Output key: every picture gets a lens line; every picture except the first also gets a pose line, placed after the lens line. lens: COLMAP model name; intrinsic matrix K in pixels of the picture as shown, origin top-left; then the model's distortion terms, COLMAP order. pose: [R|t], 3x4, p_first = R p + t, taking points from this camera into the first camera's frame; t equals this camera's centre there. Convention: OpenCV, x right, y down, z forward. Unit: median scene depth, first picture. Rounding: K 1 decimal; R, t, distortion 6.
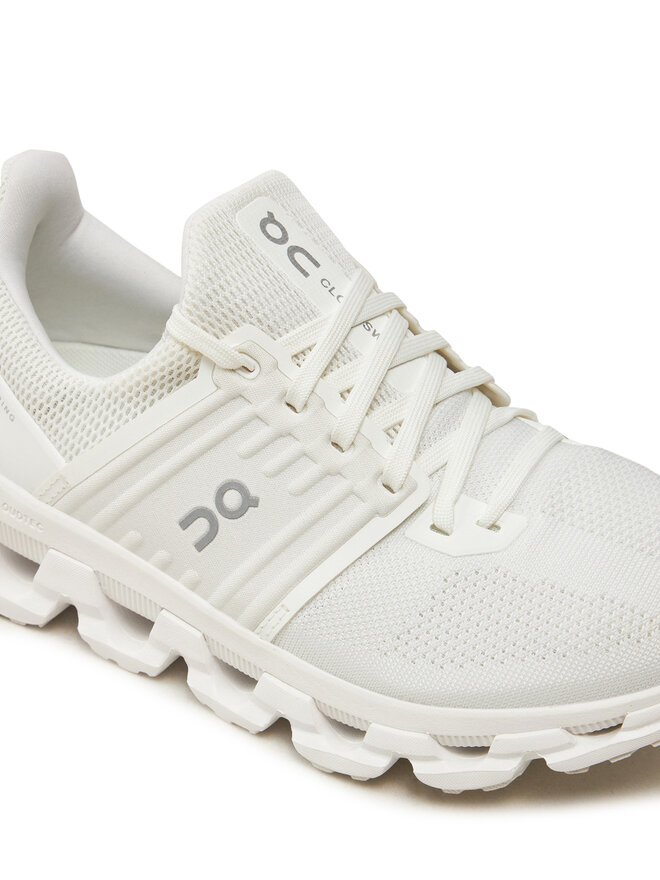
lens RADIAL K [[1958.2, 0, 330.0], [0, 1958.2, 440.0], [0, 0, 1]] dist [-0.297230, -0.029615]
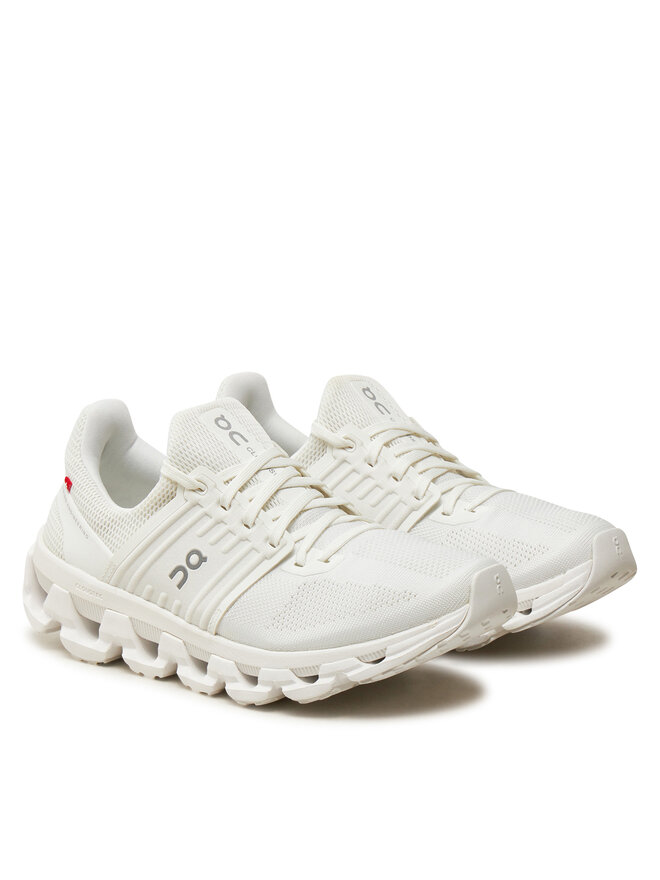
lens RADIAL K [[3005.7, 0, 330.0], [0, 3005.7, 440.0], [0, 0, 1]] dist [-0.164156, -0.315384]
pose [[0.980093, -0.056301, -0.190390, 0.627806], [0.002482, 0.962349, -0.271806, 0.699056], [0.198524, 0.265922, 0.943331, -1.699775]]
